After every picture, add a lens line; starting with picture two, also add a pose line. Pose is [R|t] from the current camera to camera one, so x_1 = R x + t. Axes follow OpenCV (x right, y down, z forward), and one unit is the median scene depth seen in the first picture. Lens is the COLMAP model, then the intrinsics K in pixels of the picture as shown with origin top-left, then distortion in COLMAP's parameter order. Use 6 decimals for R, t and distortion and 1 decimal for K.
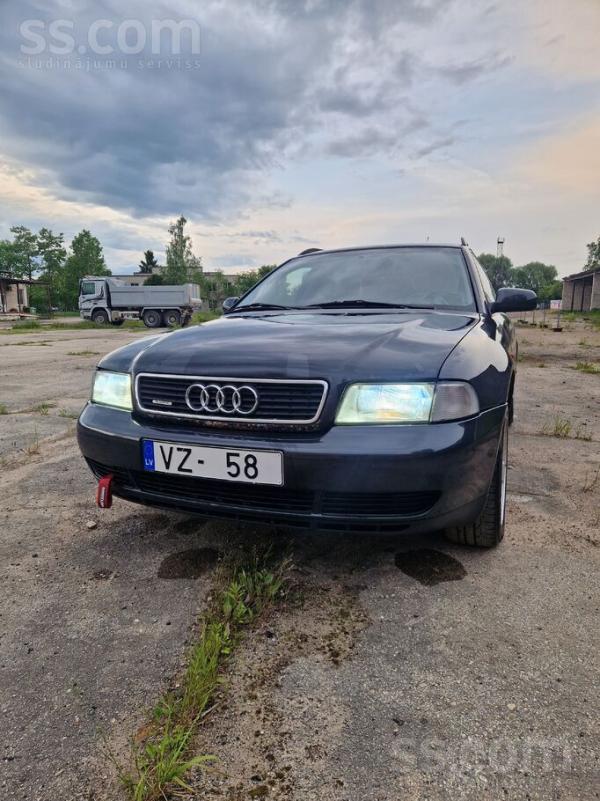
lens RADIAL K [[568.5, 0, 290.6], [0, 568.5, 402.2], [0, 0, 1]] dist [0.084068, -0.078900]
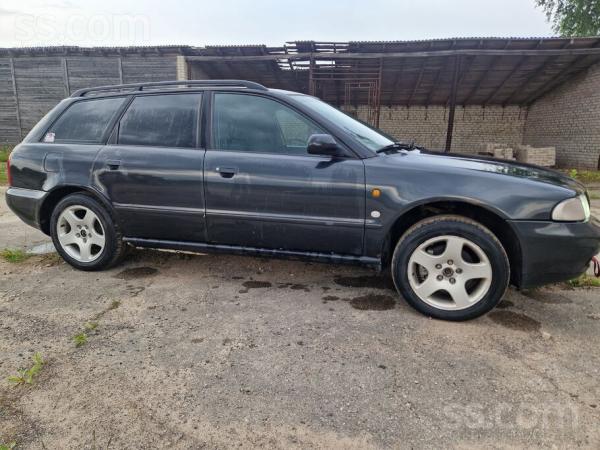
lens RADIAL K [[425.9, 0, 297.3], [0, 425.9, 225.3], [0, 0, 1]] dist [0.084068, -0.078900]
pose [[-0.192851, -0.194074, 0.961844, -1.032756], [0.134814, 0.965708, 0.221884, -0.265339], [-0.971923, 0.172461, -0.160074, 1.565766]]
